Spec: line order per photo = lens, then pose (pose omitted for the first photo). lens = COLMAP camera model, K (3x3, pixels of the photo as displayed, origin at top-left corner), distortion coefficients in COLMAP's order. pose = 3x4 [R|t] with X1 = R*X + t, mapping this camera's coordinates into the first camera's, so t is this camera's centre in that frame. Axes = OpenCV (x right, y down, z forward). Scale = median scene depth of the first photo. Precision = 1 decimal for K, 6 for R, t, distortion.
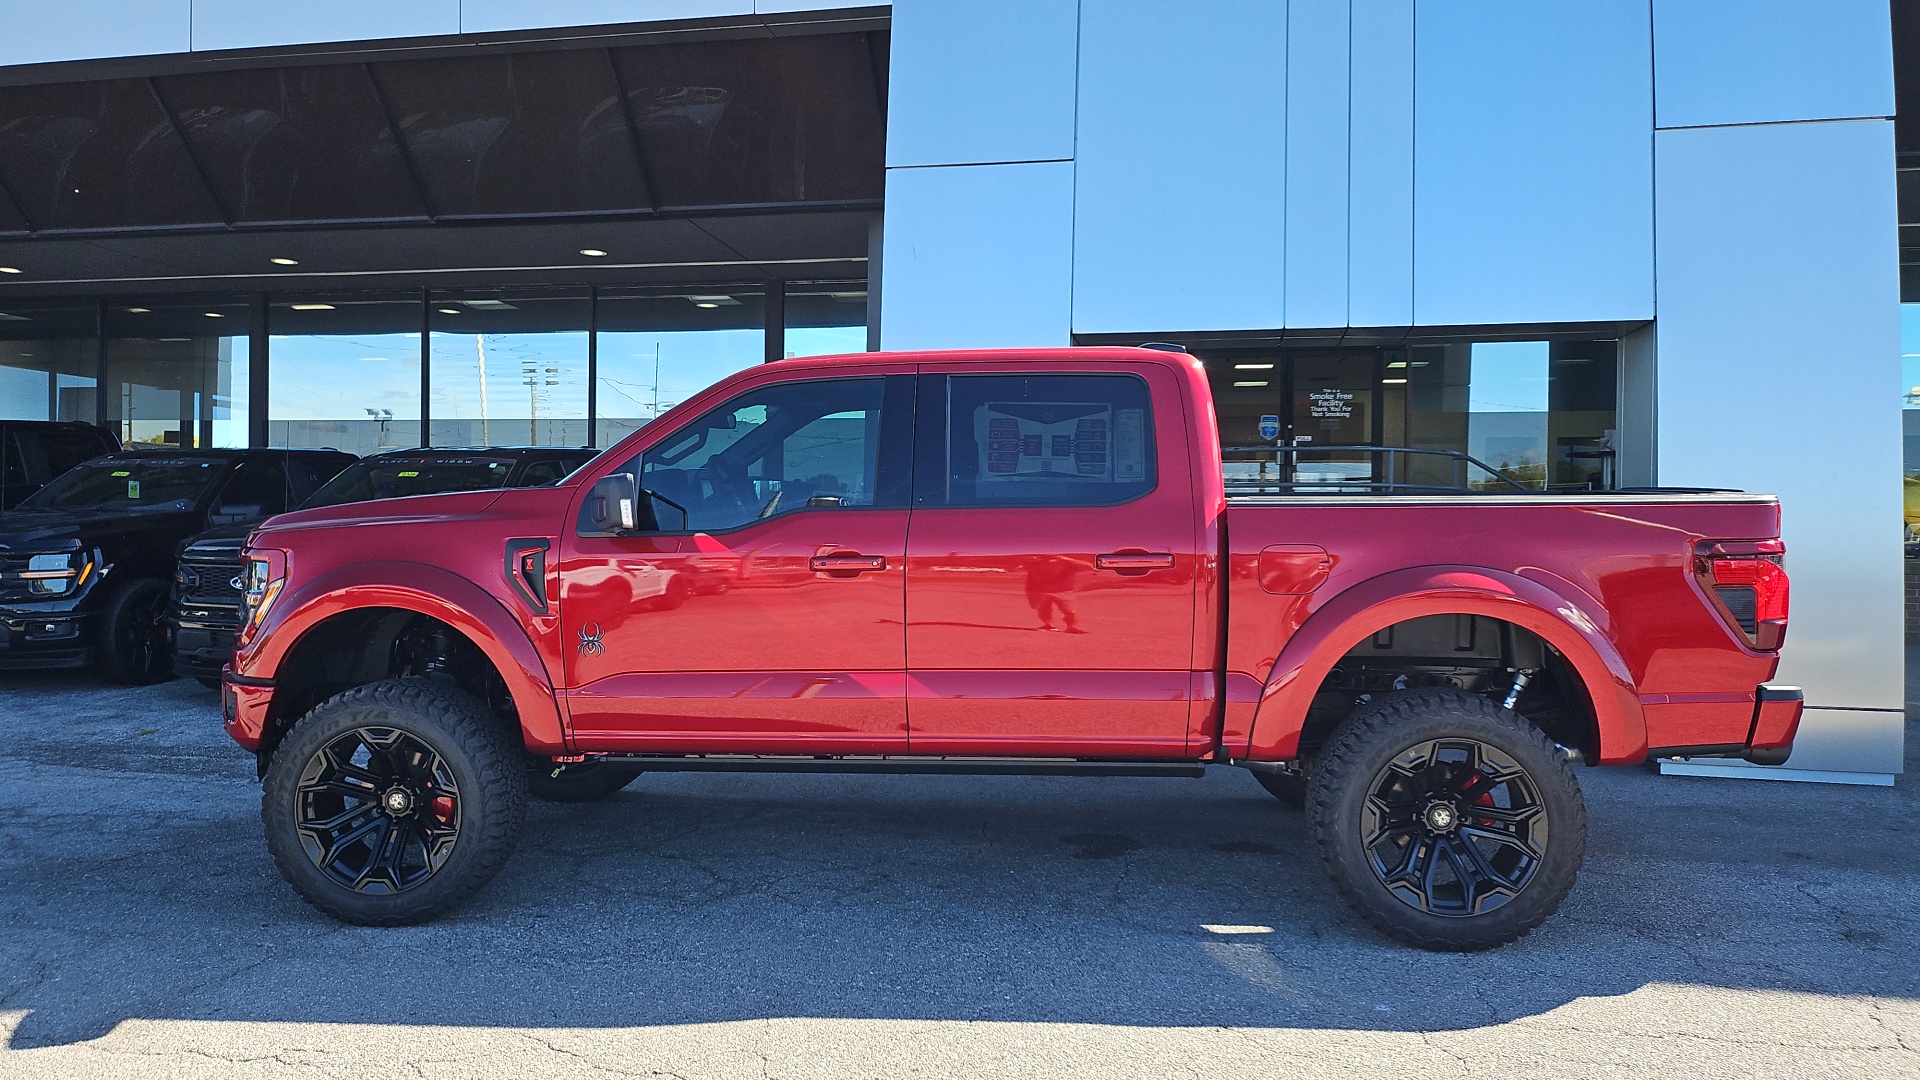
lens RADIAL K [[1366.1, 0, 914.4], [0, 1366.1, 565.3], [0, 0, 1]] dist [0.034720, -0.043620]
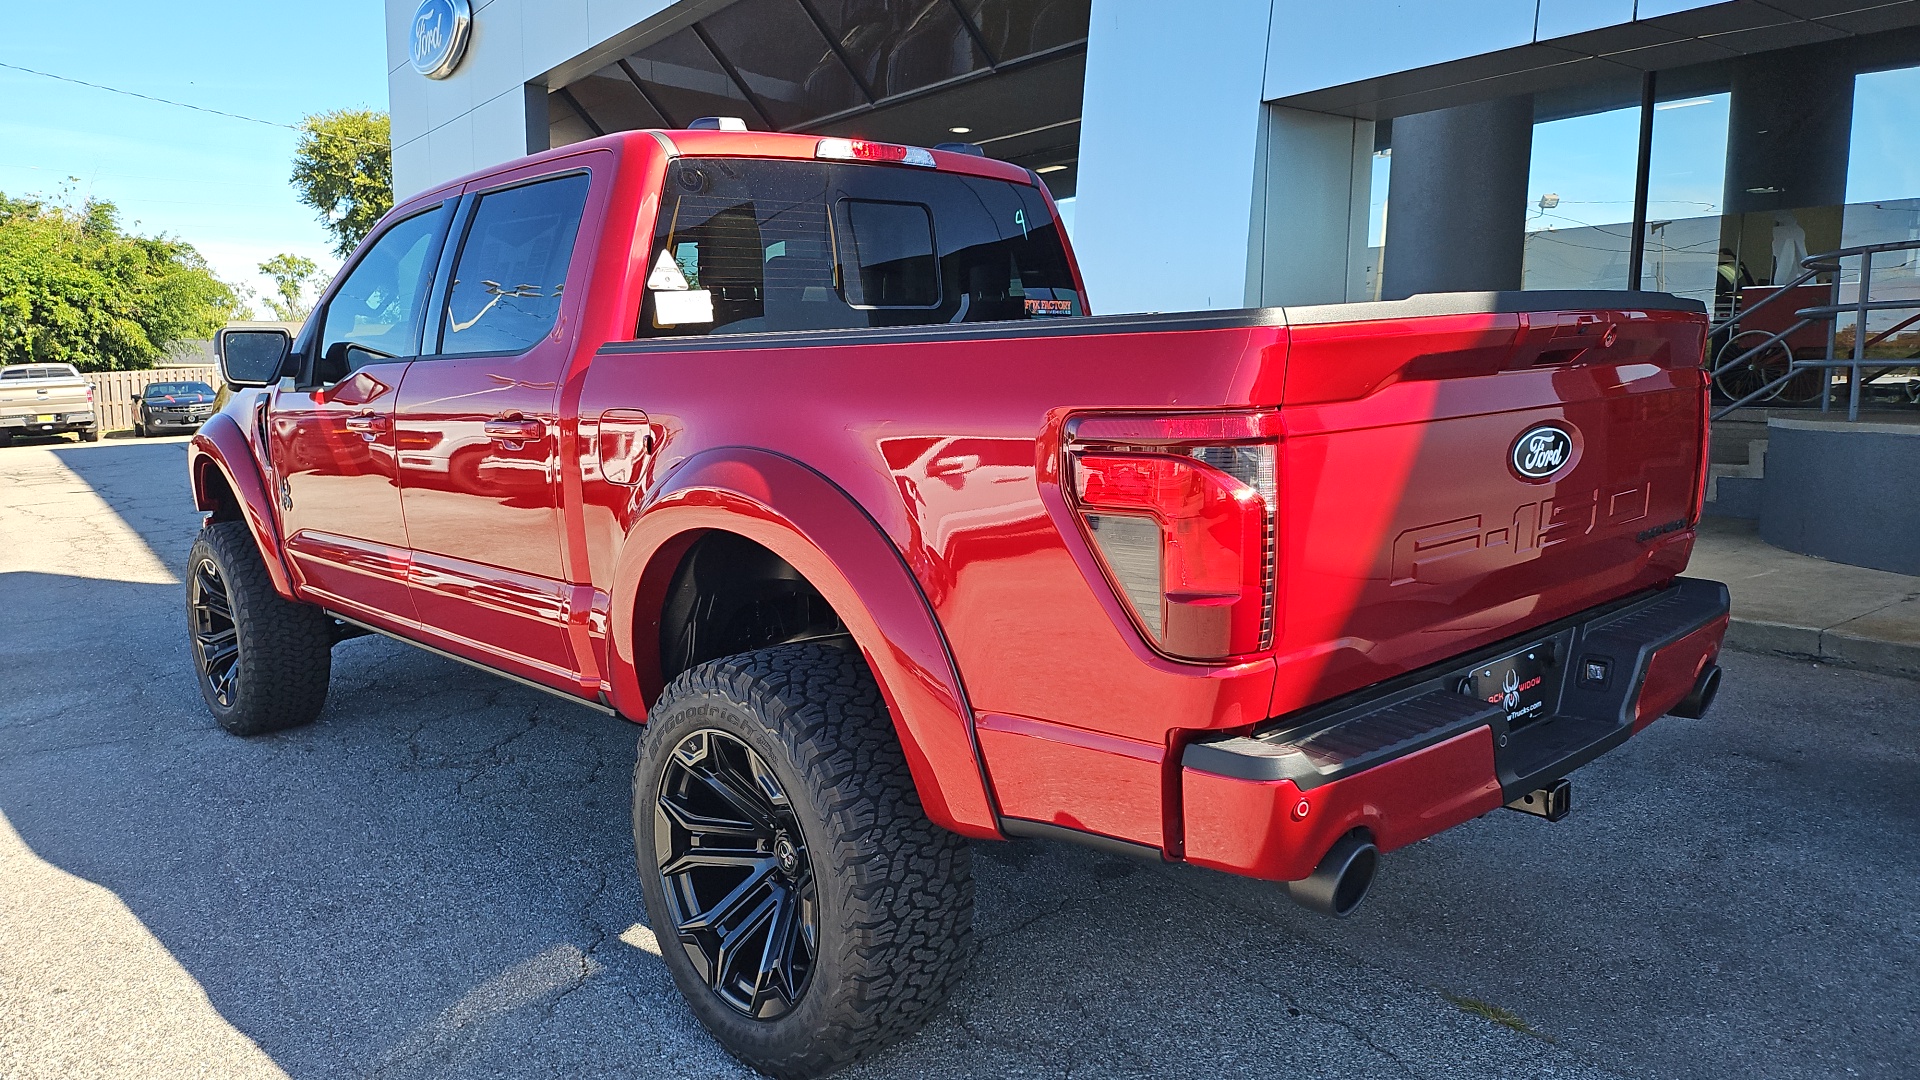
lens RADIAL K [[1366.1, 0, 943.1], [0, 1366.1, 542.8], [0, 0, 1]] dist [0.034720, -0.043620]
pose [[0.721807, 0.078082, -0.687676, 0.872178], [-0.000935, 0.993725, 0.111850, -0.026227], [0.692094, -0.080091, 0.717350, 0.634103]]
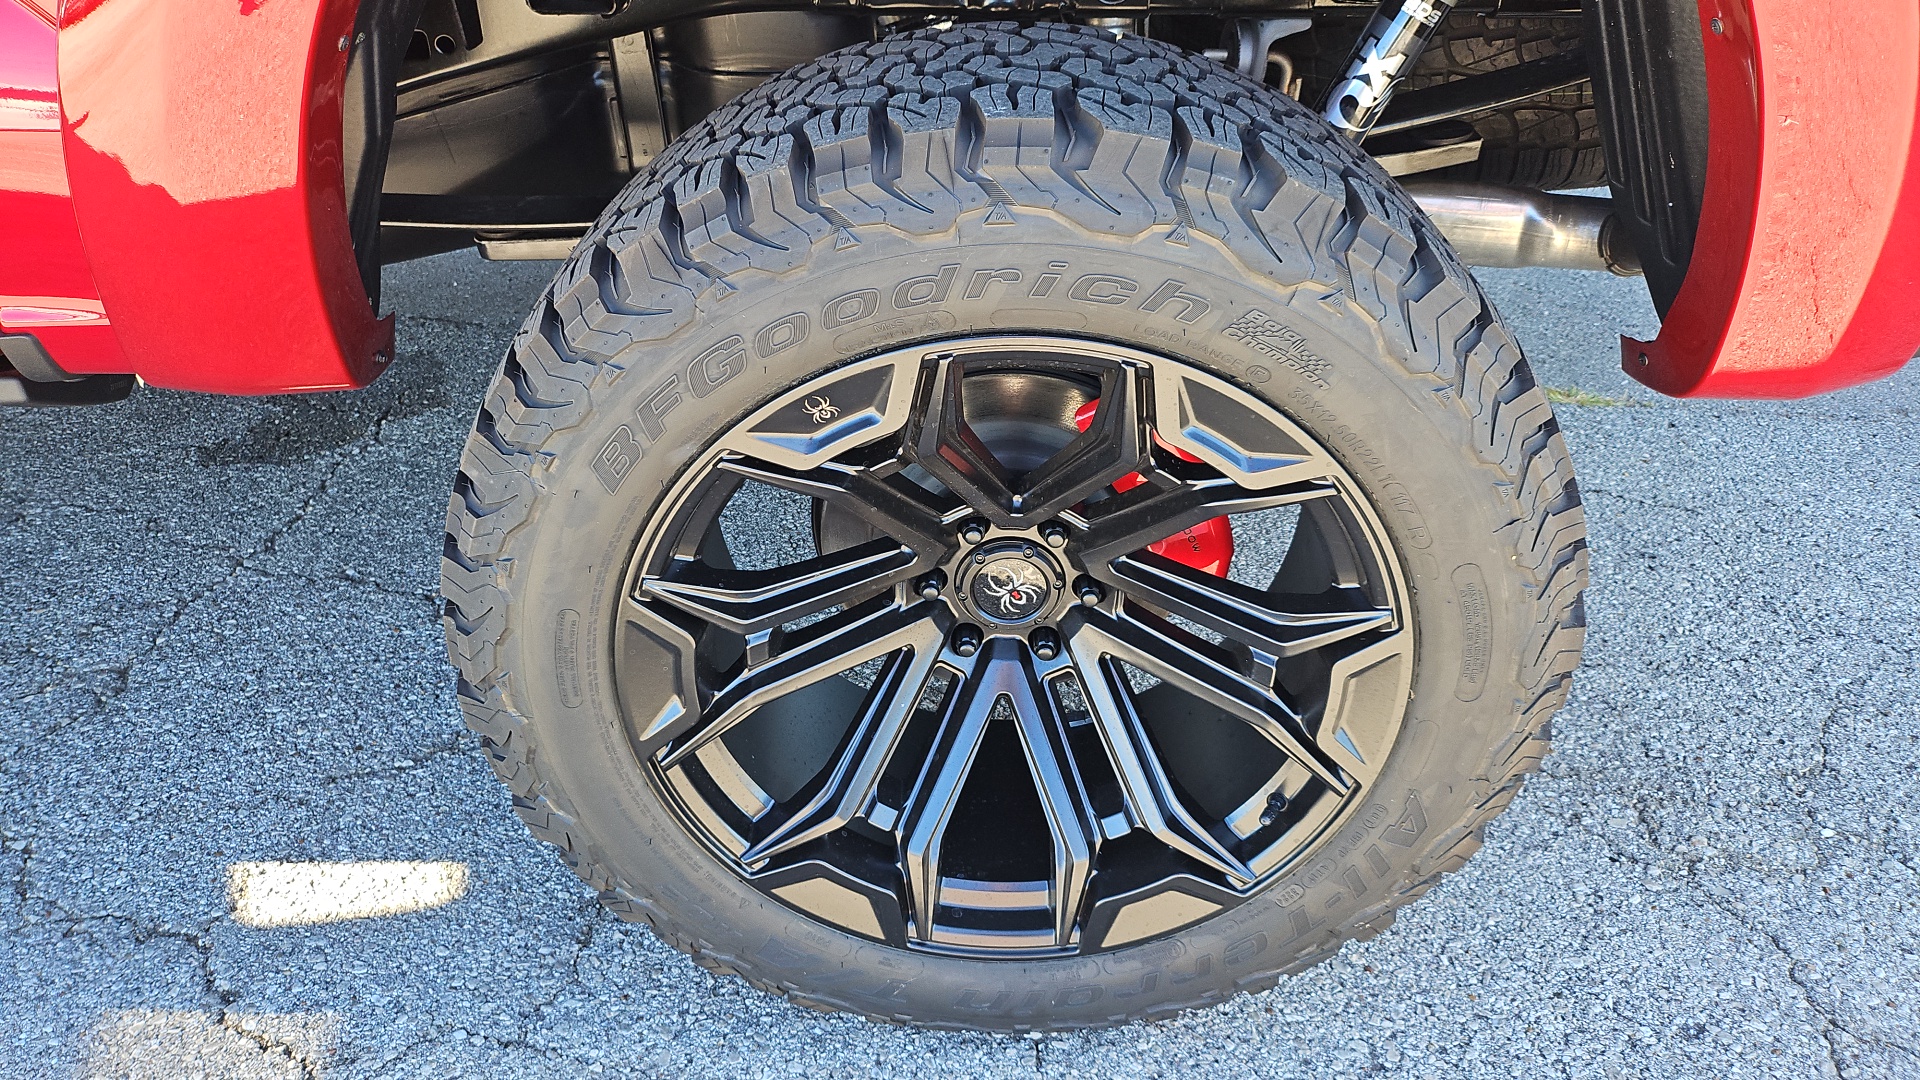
lens RADIAL K [[1366.1, 0, 946.9], [0, 1366.1, 549.9], [0, 0, 1]] dist [0.034720, -0.043620]
pose [[0.997707, -0.030457, 0.060446, 0.368289], [-0.005414, 0.854270, 0.519801, 0.050708], [-0.067469, -0.518936, 0.852146, 0.815958]]
